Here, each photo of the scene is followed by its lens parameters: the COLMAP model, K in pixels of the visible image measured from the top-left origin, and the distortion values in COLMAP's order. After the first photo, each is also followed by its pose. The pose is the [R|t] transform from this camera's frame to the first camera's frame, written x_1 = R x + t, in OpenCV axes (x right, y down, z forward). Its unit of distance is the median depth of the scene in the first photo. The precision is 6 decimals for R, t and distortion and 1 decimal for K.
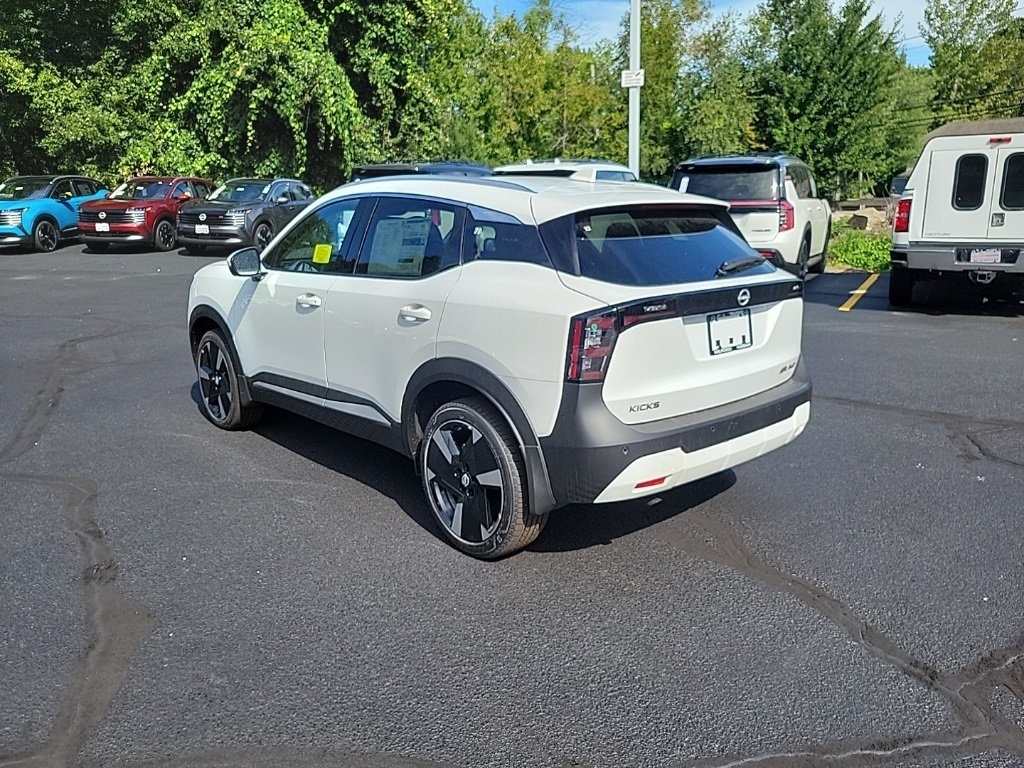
lens RADIAL K [[808.1, 0, 512.0], [0, 808.1, 384.0], [0, 0, 1]] dist [0.012230, -0.005265]
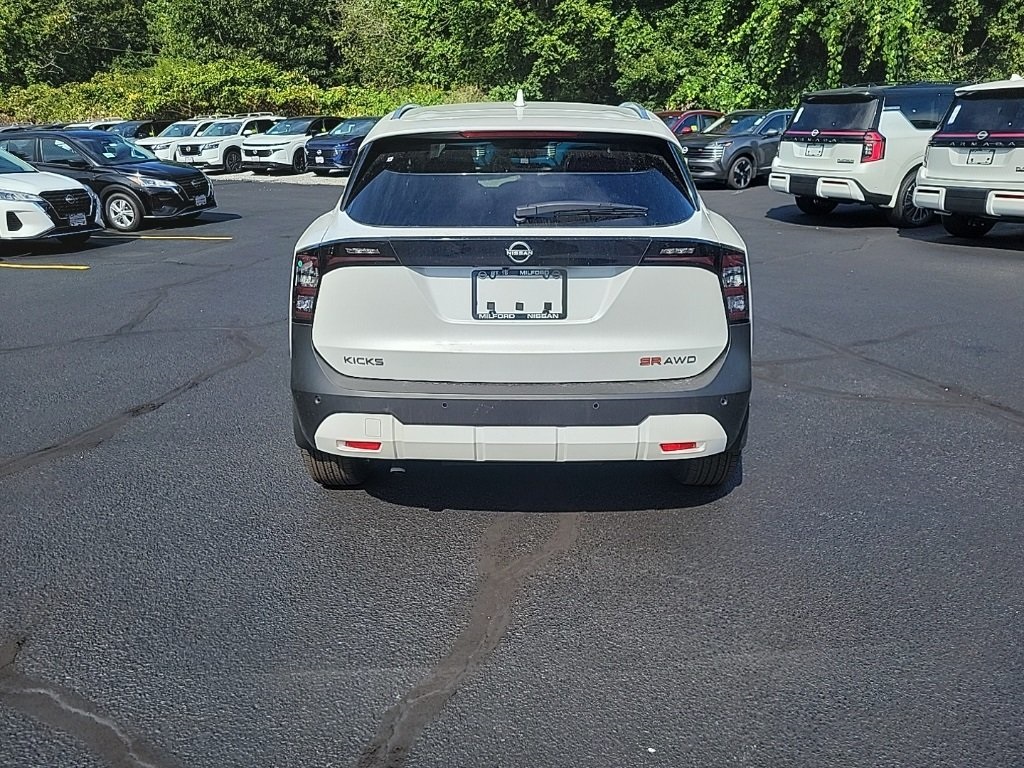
lens RADIAL K [[780.6, 0, 508.7], [0, 780.6, 384.9], [0, 0, 1]] dist [0.044869, -0.032188]
pose [[0.724515, 0.204864, -0.658110, 0.133184], [-0.147778, 0.978774, 0.141995, -0.014462], [0.673231, -0.005623, 0.739411, 0.071030]]
